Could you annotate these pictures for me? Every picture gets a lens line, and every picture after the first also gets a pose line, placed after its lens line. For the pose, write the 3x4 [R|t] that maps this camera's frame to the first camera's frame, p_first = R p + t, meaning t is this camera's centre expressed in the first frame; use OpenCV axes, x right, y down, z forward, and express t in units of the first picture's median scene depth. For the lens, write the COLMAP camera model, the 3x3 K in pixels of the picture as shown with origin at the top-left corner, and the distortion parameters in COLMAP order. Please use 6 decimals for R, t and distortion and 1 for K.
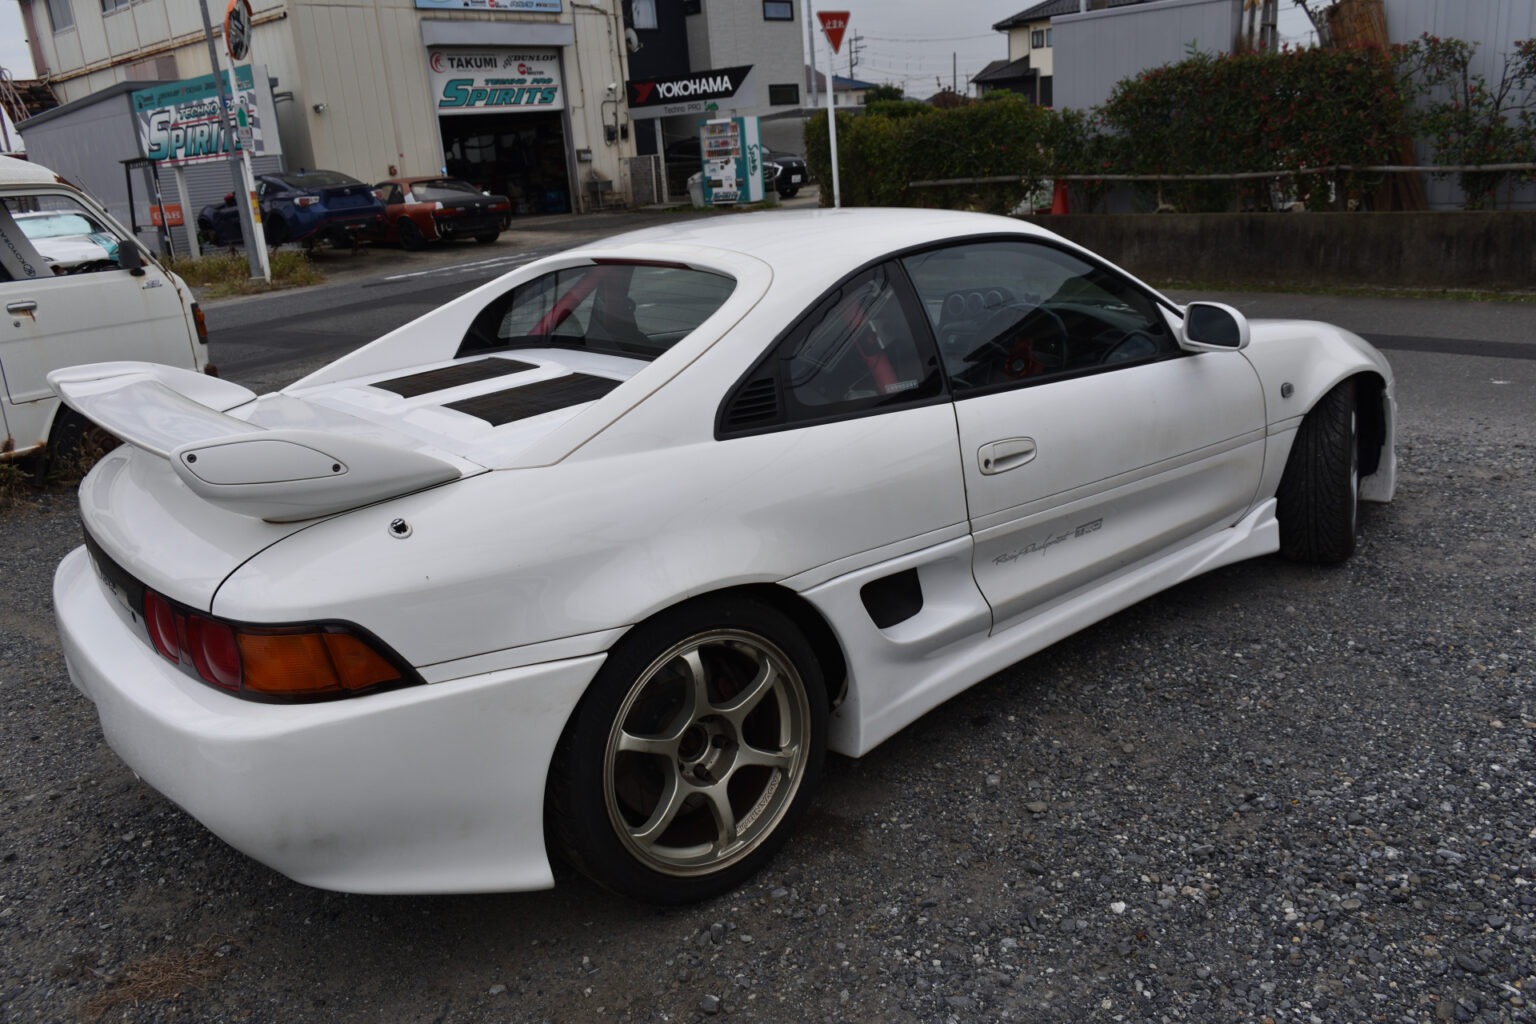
lens RADIAL K [[1180.1, 0, 768.0], [0, 1180.1, 512.0], [0, 0, 1]] dist [-0.022648, 0.008744]
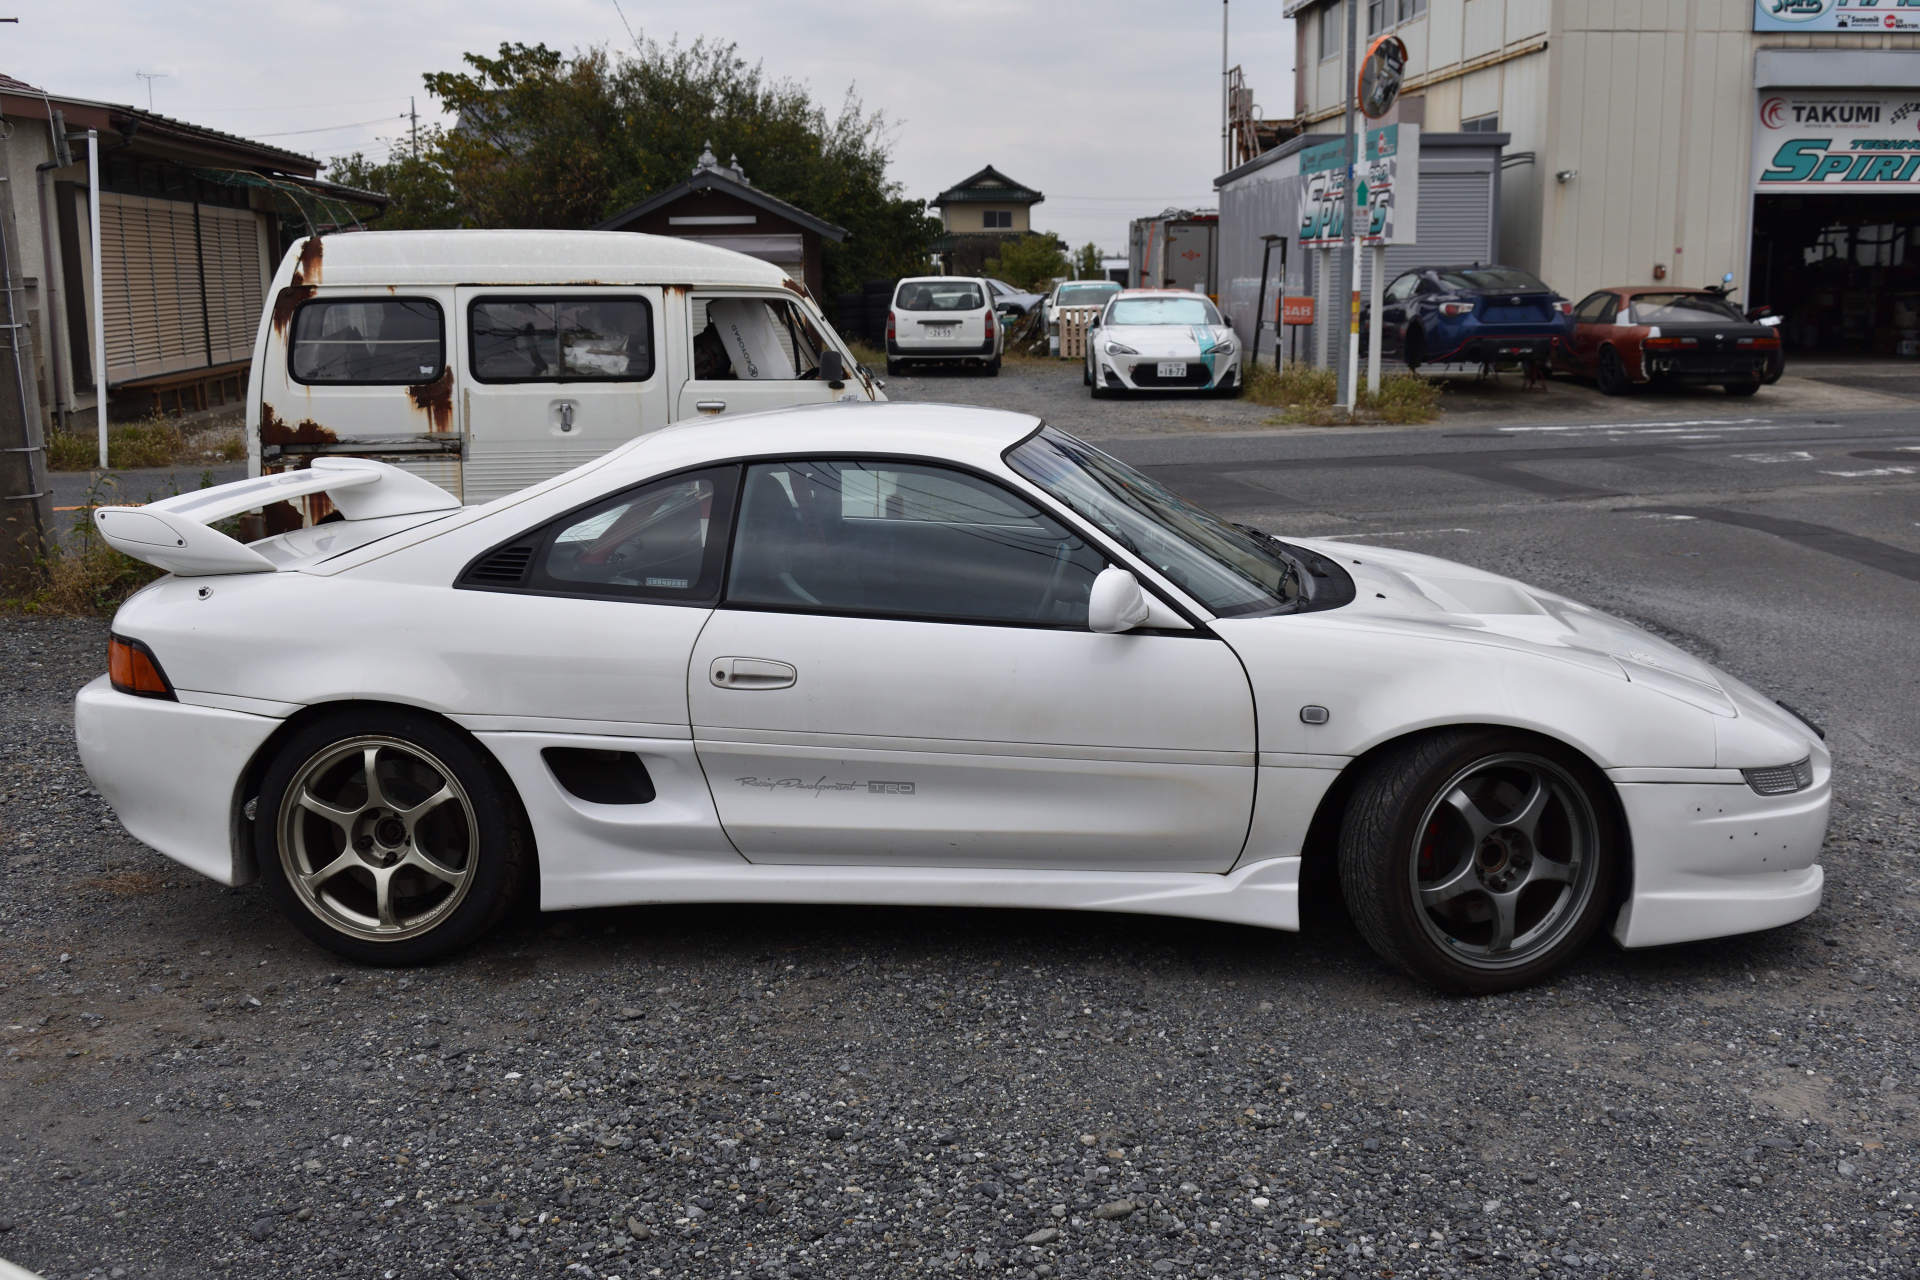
lens RADIAL K [[1874.6, 0, 960.0], [0, 1874.6, 640.0], [0, 0, 1]] dist [-0.012451, -0.010320]
pose [[0.715699, 0.200386, -0.669045, 0.189266], [-0.249796, 0.968032, 0.022720, -0.021438], [0.652209, 0.150864, 0.742875, -0.006623]]
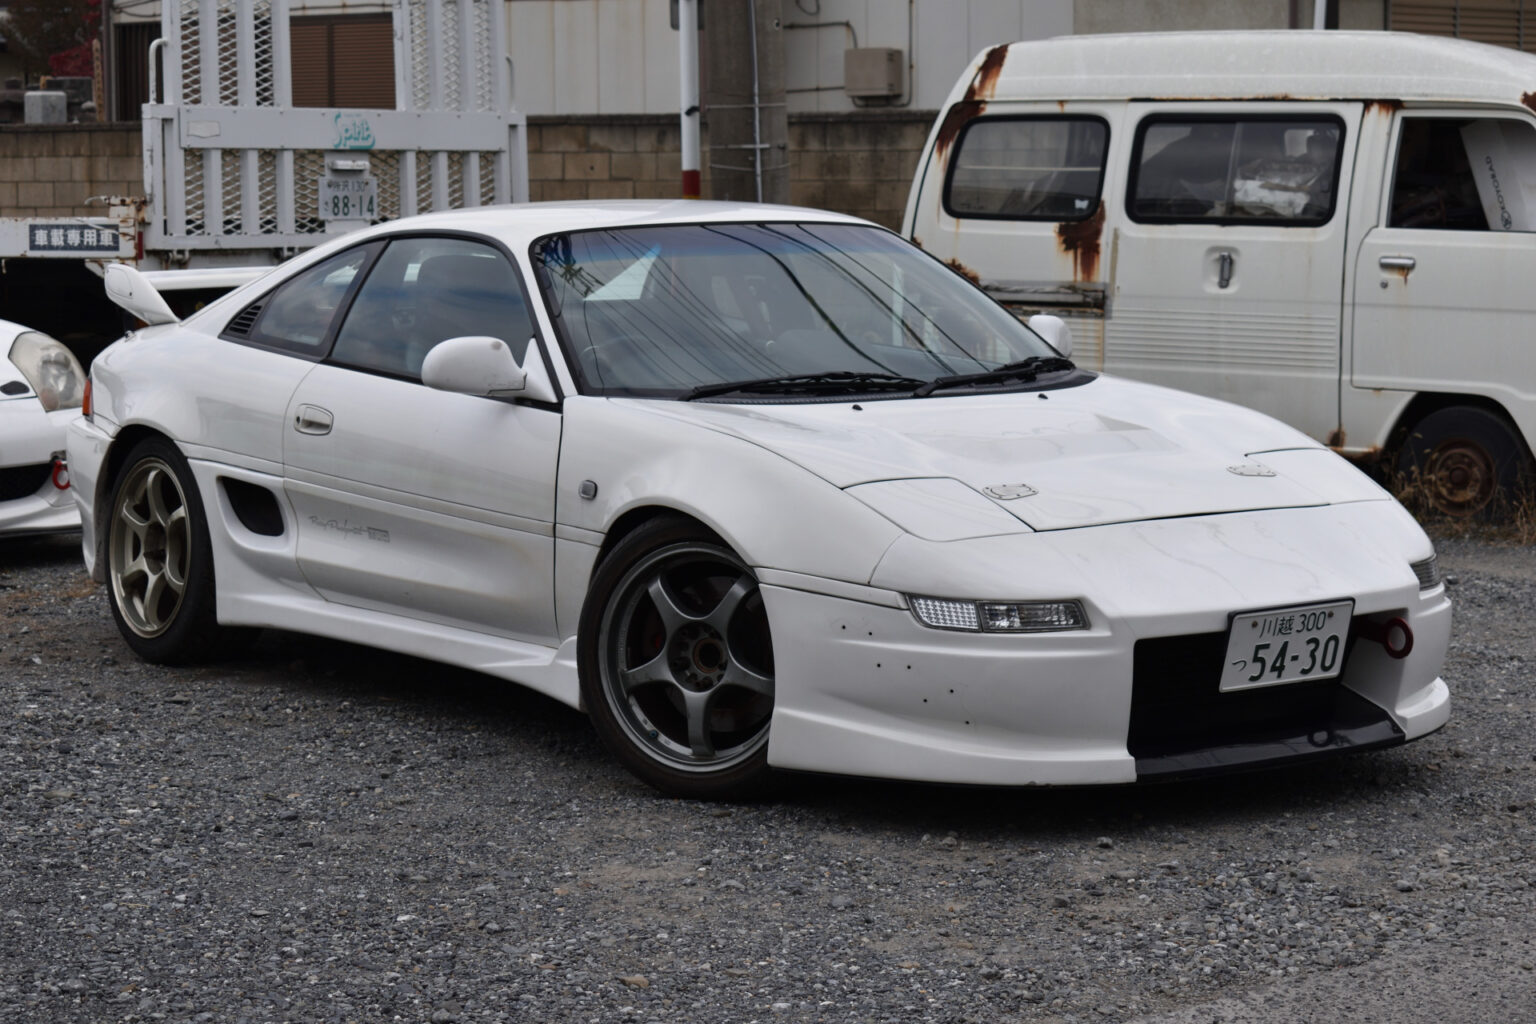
lens RADIAL K [[3454.6, 0, 768.0], [0, 3454.6, 512.0], [0, 0, 1]] dist [-0.036082, -0.098827]
pose [[-0.039880, 0.179826, -0.982890, 0.463342], [-0.289834, 0.939299, 0.183611, -0.093970], [0.956246, 0.292198, 0.014661, 0.191734]]
